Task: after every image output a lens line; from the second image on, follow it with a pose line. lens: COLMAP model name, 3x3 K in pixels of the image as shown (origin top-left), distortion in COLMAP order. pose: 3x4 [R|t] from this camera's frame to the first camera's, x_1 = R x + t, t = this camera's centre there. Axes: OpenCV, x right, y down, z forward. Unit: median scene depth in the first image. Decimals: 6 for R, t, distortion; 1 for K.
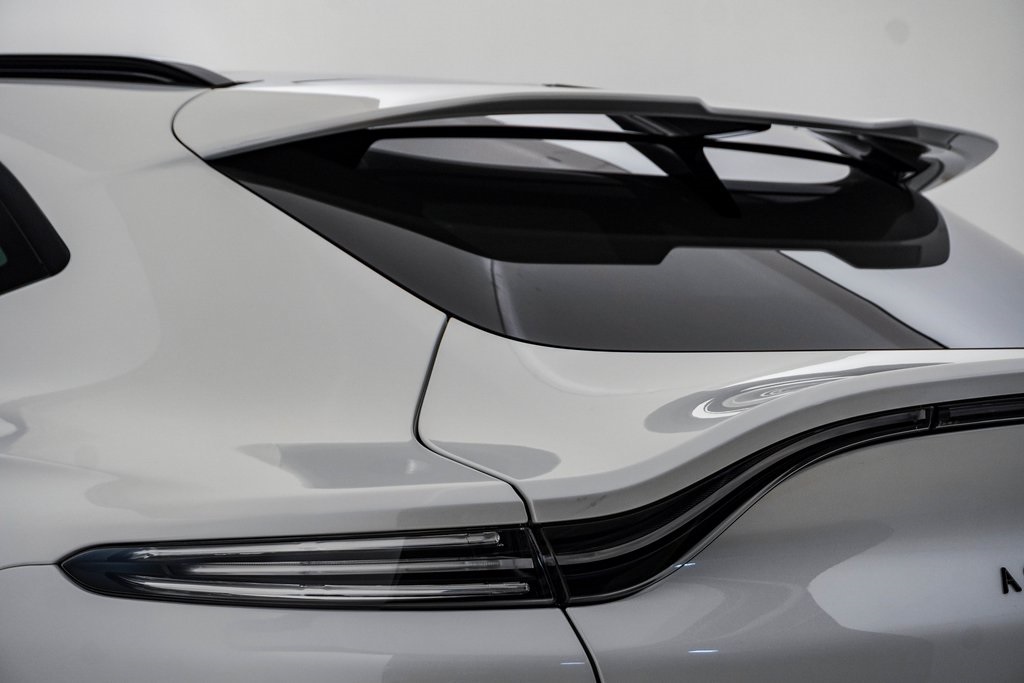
lens RADIAL K [[2196.4, 0, 512.9], [0, 2196.4, 337.1], [0, 0, 1]] dist [-0.010754, 0.000000]
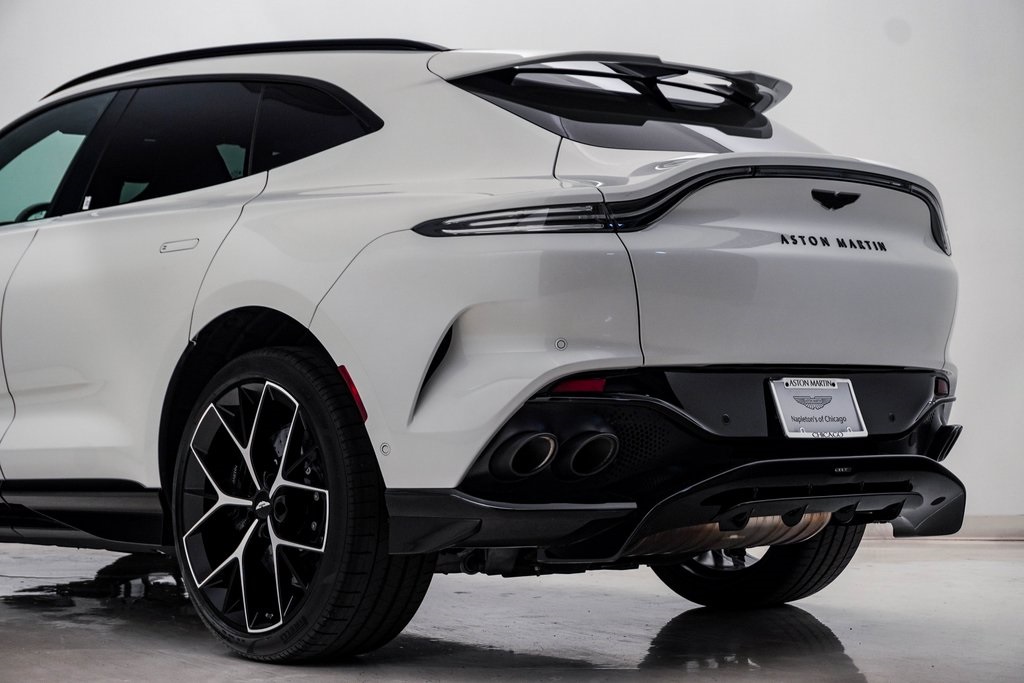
lens RADIAL K [[2196.4, 0, 515.6], [0, 2196.4, 342.7], [0, 0, 1]] dist [-0.010754, 0.000000]
pose [[0.998598, 0.004326, 0.052754, -0.203195], [-0.003116, 0.999731, -0.022999, 0.268655], [-0.052839, 0.022802, 0.998343, -1.412132]]
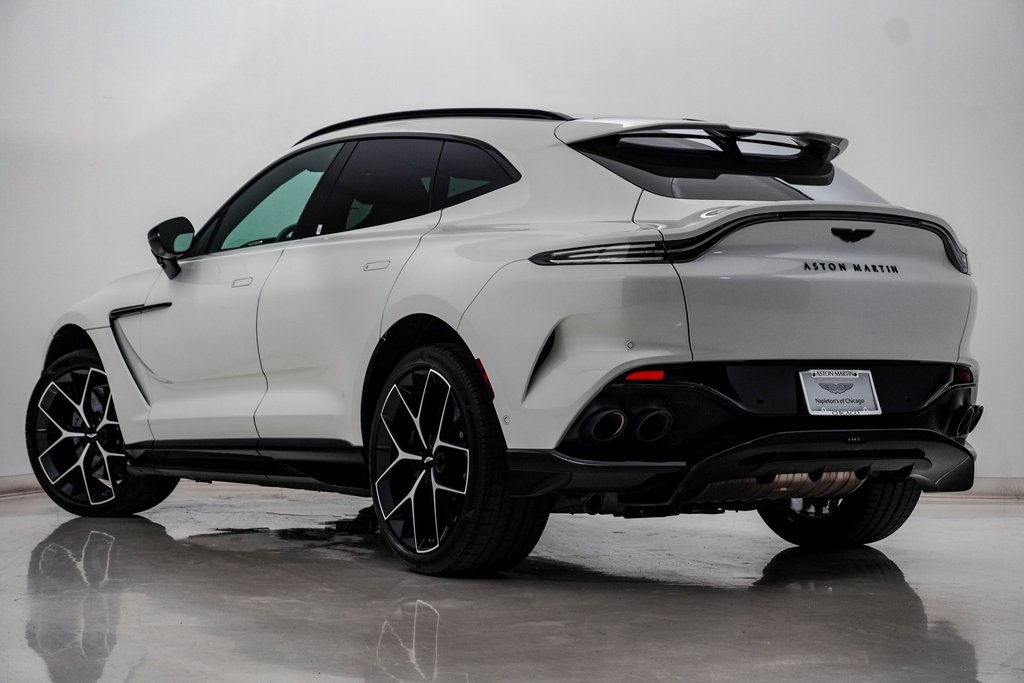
lens RADIAL K [[2196.4, 0, 513.6], [0, 2196.4, 336.8], [0, 0, 1]] dist [-0.010754, 0.000000]
pose [[0.994040, 0.009479, -0.108604, 0.133922], [-0.010324, 0.999921, -0.007227, 0.230596], [0.108527, 0.008305, 0.994059, -2.246831]]
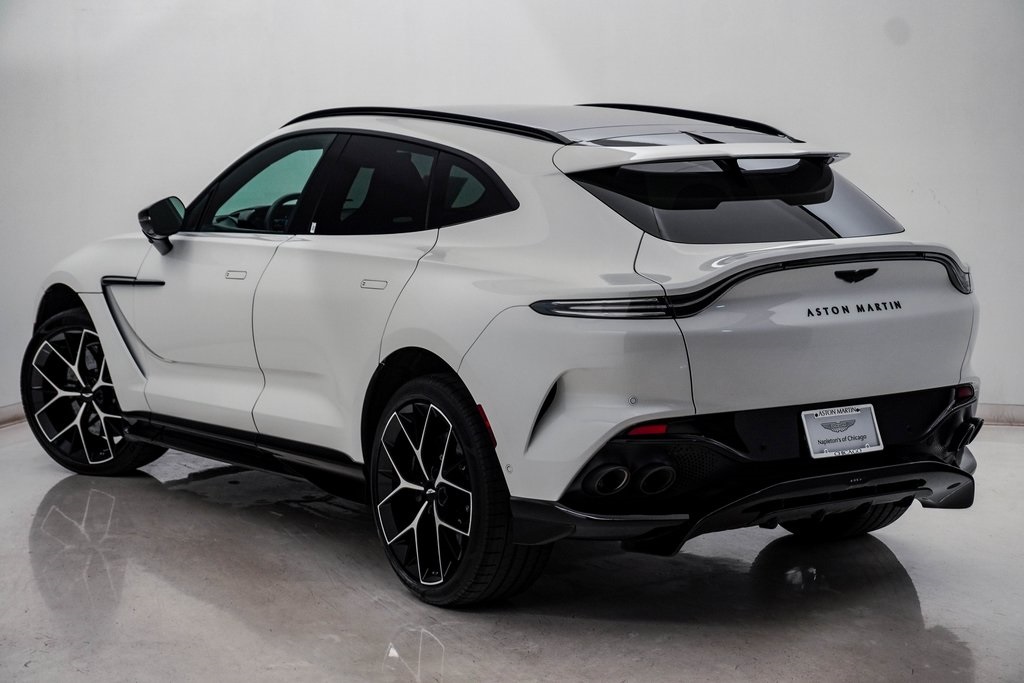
lens RADIAL K [[2196.4, 0, 508.7], [0, 2196.4, 349.4], [0, 0, 1]] dist [-0.010754, 0.000000]
pose [[0.994847, 0.009146, -0.100978, 0.098501], [0.003260, 0.992522, 0.122024, -0.227828], [0.101339, -0.121724, 0.987377, -2.204510]]
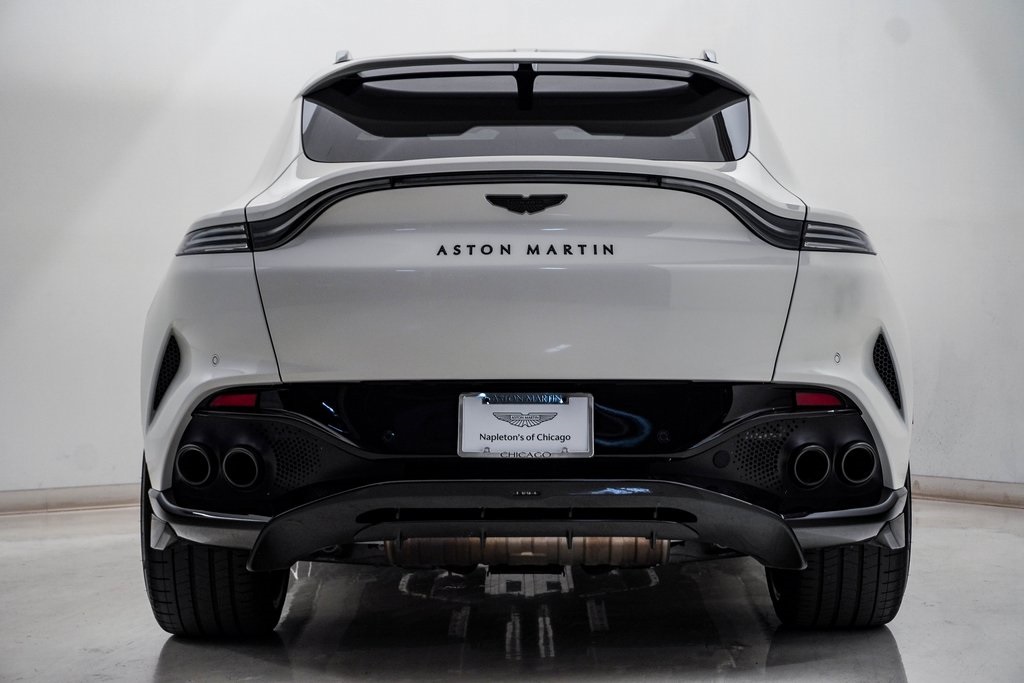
lens RADIAL K [[2196.4, 0, 513.7], [0, 2196.4, 342.6], [0, 0, 1]] dist [-0.010754, 0.000000]
pose [[0.753320, 0.007870, -0.657607, 1.751866], [-0.002718, 0.999957, 0.008854, 0.177491], [0.657648, -0.004882, 0.753309, -0.728576]]
